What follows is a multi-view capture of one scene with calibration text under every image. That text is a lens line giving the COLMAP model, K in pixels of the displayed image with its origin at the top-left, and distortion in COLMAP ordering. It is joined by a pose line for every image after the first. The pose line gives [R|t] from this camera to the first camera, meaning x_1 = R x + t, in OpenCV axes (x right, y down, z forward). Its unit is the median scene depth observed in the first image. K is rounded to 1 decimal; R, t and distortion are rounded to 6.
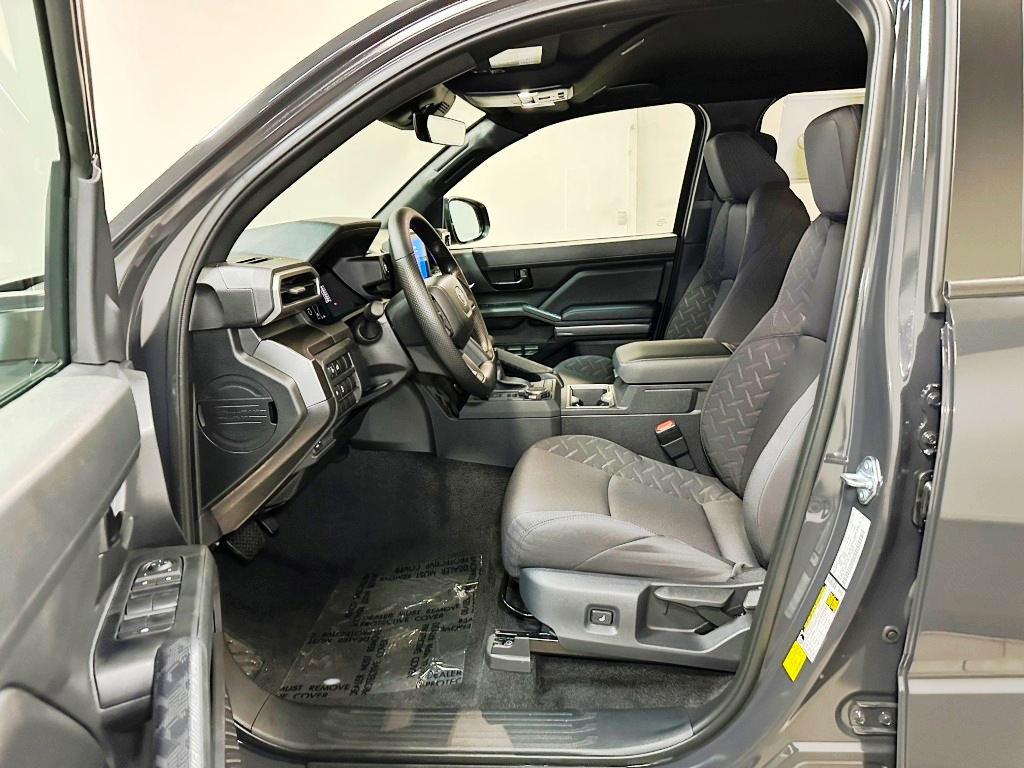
lens RADIAL K [[719.0, 0, 512.0], [0, 719.0, 384.0], [0, 0, 1]] dist [0.055818, -0.081150]
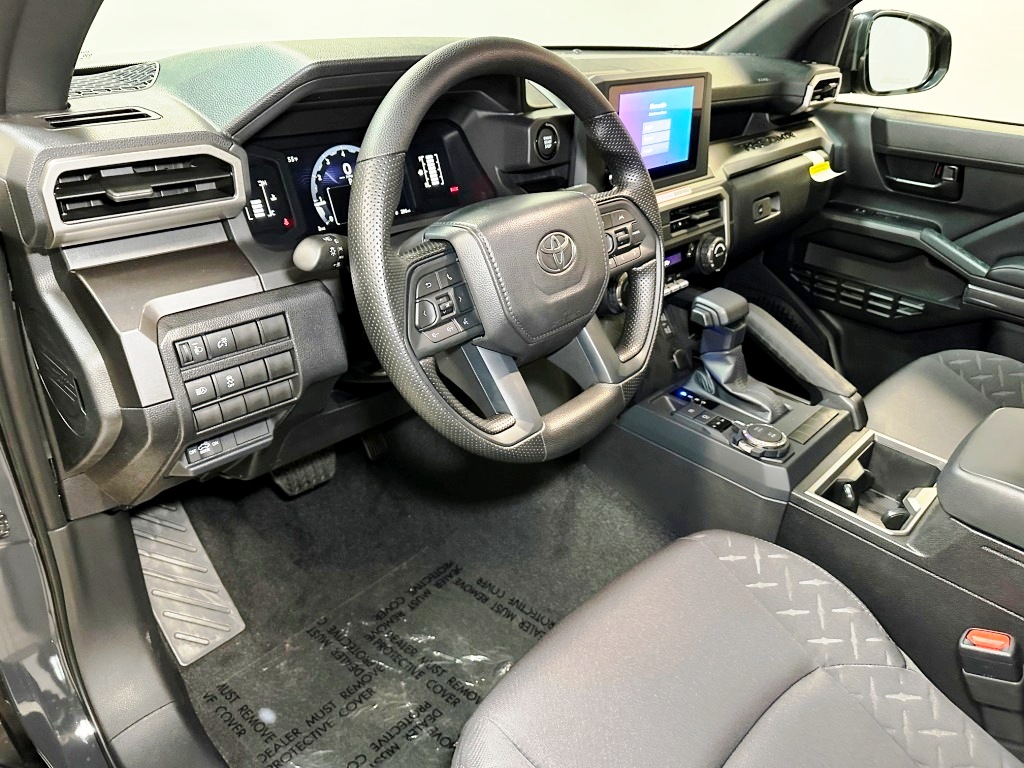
lens RADIAL K [[719.0, 0, 512.0], [0, 719.0, 384.0], [0, 0, 1]] dist [0.055818, -0.081150]
pose [[0.770470, 0.386703, -0.506790, 0.115508], [-0.239361, 0.912318, 0.332239, -0.124750], [0.590831, -0.134675, 0.795475, 0.376238]]
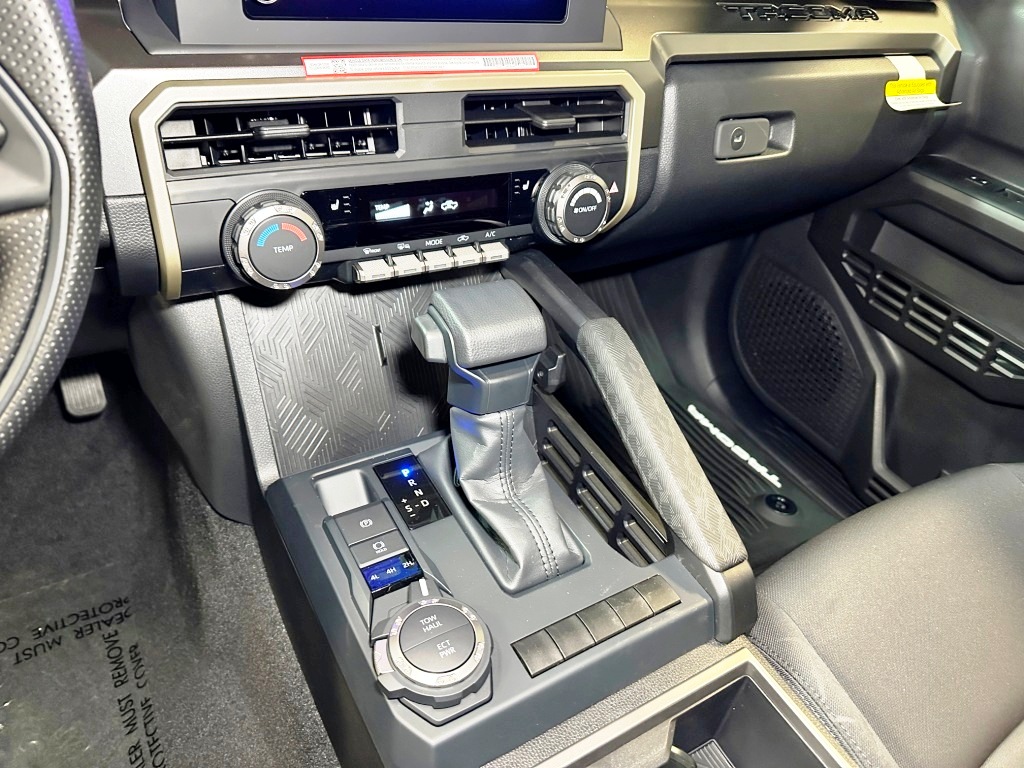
lens RADIAL K [[719.0, 0, 512.0], [0, 719.0, 384.0], [0, 0, 1]] dist [0.055818, -0.081150]
pose [[0.567170, 0.606668, -0.557021, 0.100831], [-0.357136, 0.790591, 0.497413, -0.142959], [0.742140, -0.083186, 0.665063, 0.681616]]
